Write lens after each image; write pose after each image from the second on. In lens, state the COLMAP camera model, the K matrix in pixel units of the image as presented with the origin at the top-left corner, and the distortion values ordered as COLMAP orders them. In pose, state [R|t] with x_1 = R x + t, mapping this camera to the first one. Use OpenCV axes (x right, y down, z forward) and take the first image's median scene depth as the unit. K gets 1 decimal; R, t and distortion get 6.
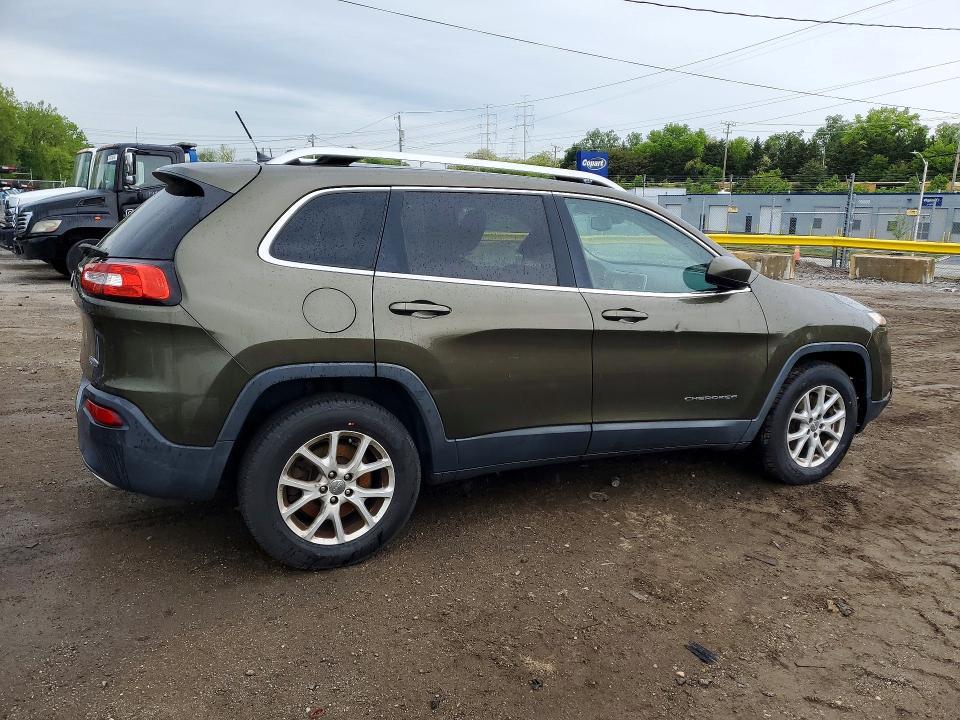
lens RADIAL K [[762.8, 0, 480.0], [0, 762.8, 360.0], [0, 0, 1]] dist [0.005308, 0.012359]
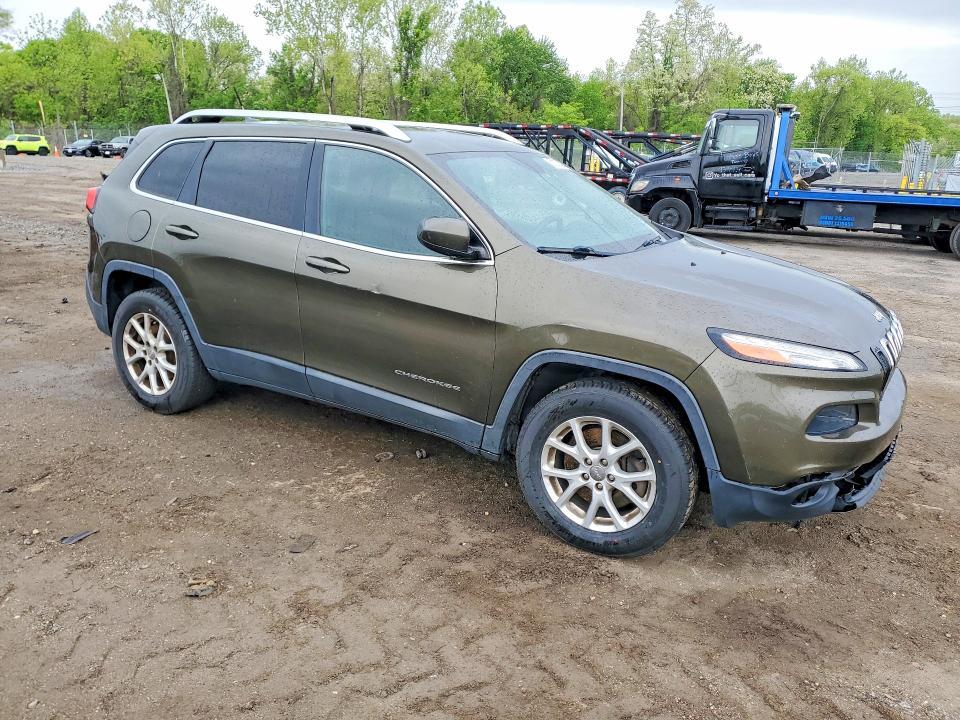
lens RADIAL K [[762.8, 0, 480.0], [0, 762.8, 360.0], [0, 0, 1]] dist [0.005308, 0.012359]
pose [[0.534293, 0.214874, -0.817533, 1.066563], [-0.183492, 0.973573, 0.135967, -0.103811], [0.825143, 0.077365, 0.559601, 0.590568]]
